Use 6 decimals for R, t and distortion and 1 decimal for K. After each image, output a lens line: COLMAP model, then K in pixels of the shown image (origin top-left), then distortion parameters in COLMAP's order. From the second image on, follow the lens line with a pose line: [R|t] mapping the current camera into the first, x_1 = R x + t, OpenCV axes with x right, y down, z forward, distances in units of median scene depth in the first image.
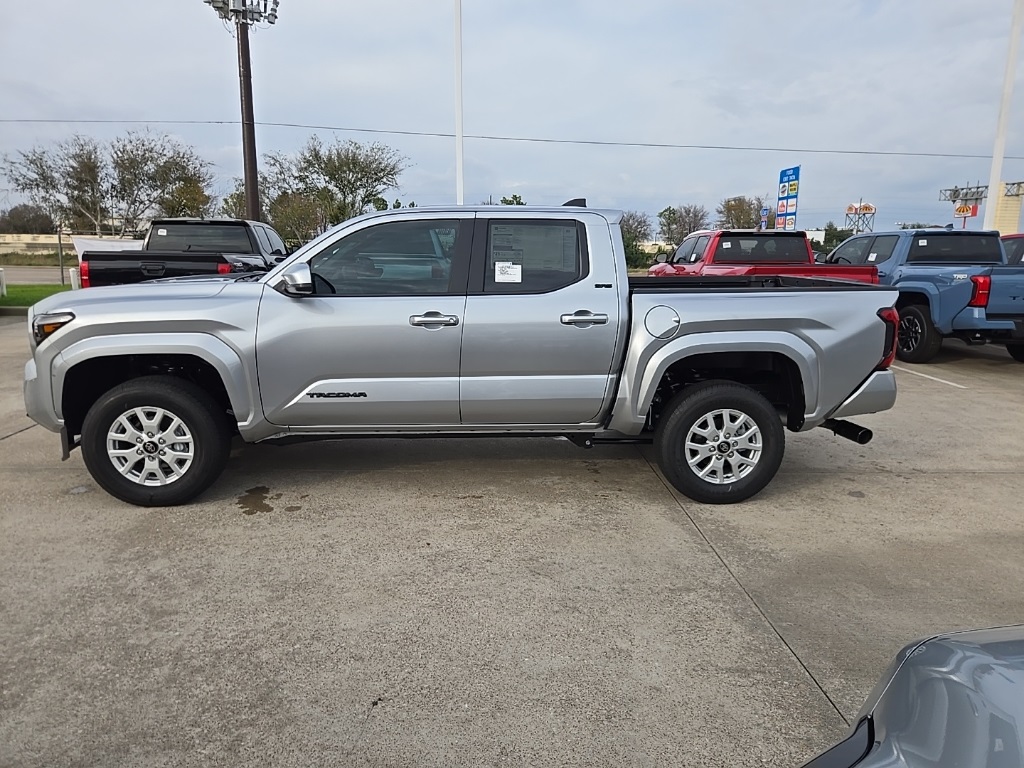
lens RADIAL K [[693.1, 0, 512.4], [0, 693.1, 352.3], [0, 0, 1]] dist [0.059515, -0.038186]
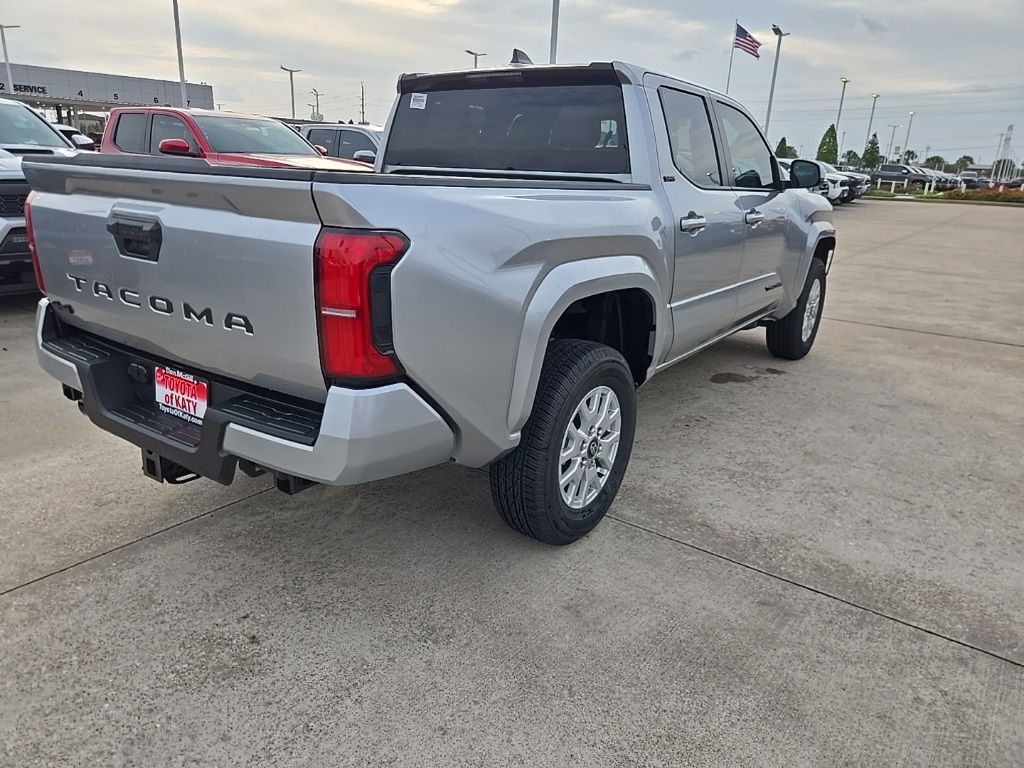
lens RADIAL K [[686.8, 0, 512.0], [0, 686.8, 384.0], [0, 0, 1]] dist [0.064984, -0.050210]
pose [[-0.625721, 0.197786, -0.754555, 0.790026], [-0.167883, 0.910506, 0.377882, -0.208844], [0.761767, 0.363125, -0.536518, 1.740829]]
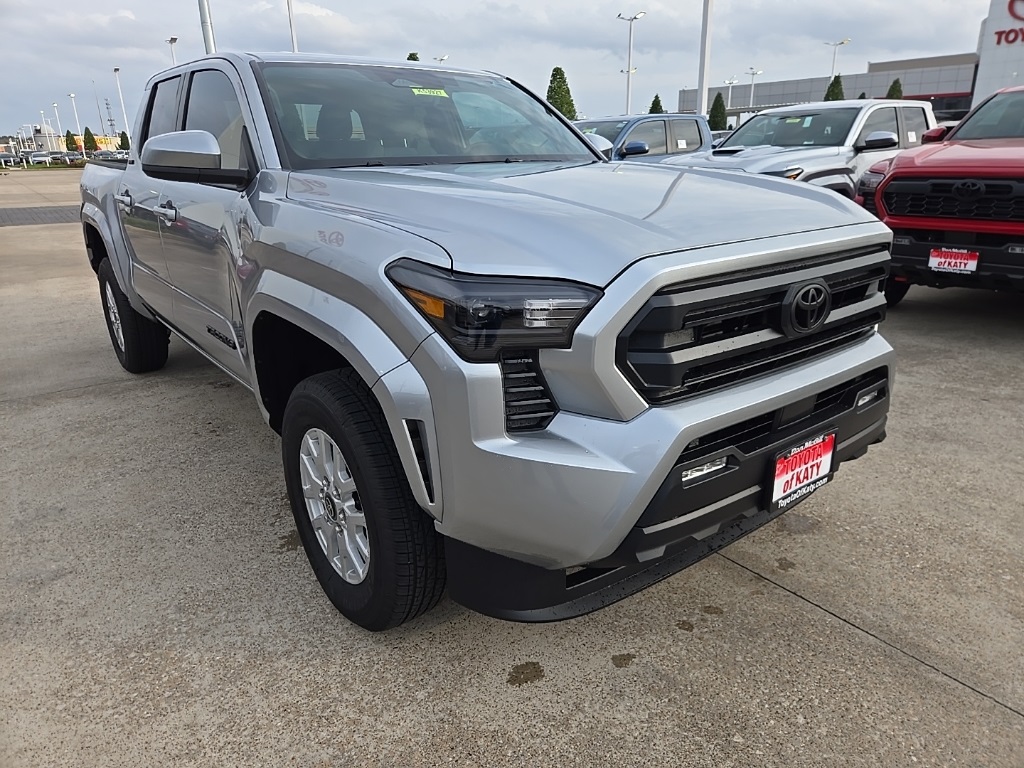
lens RADIAL K [[690.9, 0, 512.0], [0, 690.9, 384.0], [0, 0, 1]] dist [0.068820, -0.056997]
pose [[-0.561649, -0.273140, 0.780990, -0.967476], [0.134000, 0.901444, 0.411633, -0.209031], [-0.816453, 0.335846, -0.469694, 1.528004]]
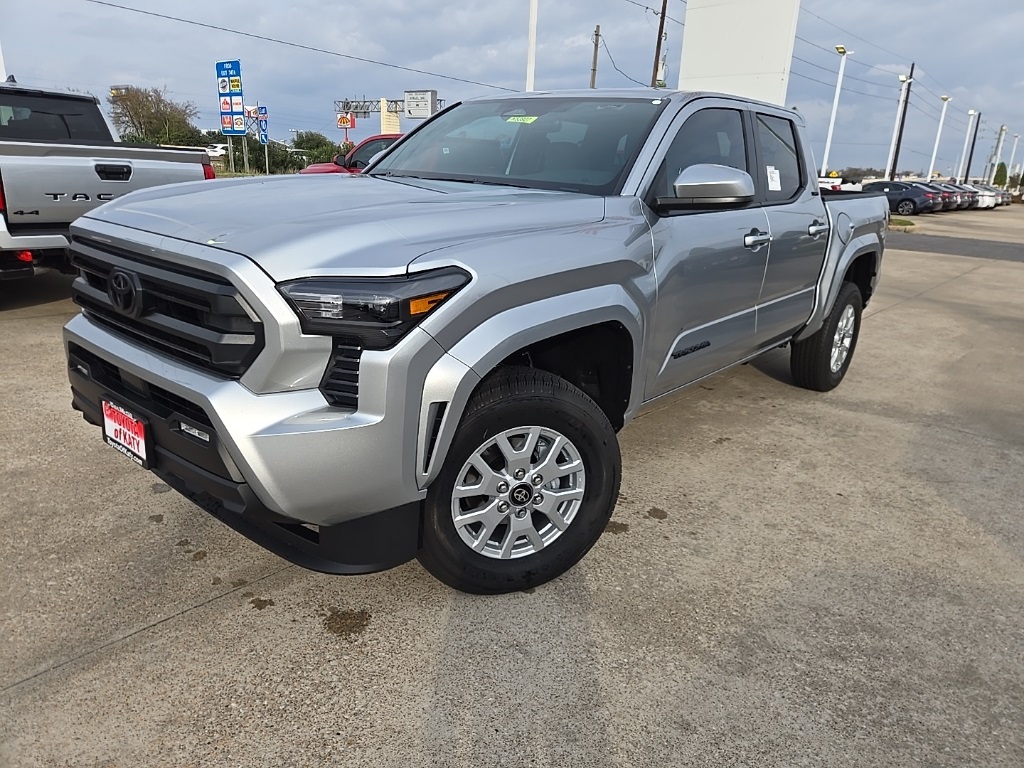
lens RADIAL K [[686.8, 0, 512.0], [0, 686.8, 384.0], [0, 0, 1]] dist [0.064984, -0.050210]
pose [[0.691986, -0.202208, 0.693014, -0.889074], [0.076888, 0.975154, 0.207757, -0.069894], [-0.717805, -0.090480, 0.690340, 0.622265]]
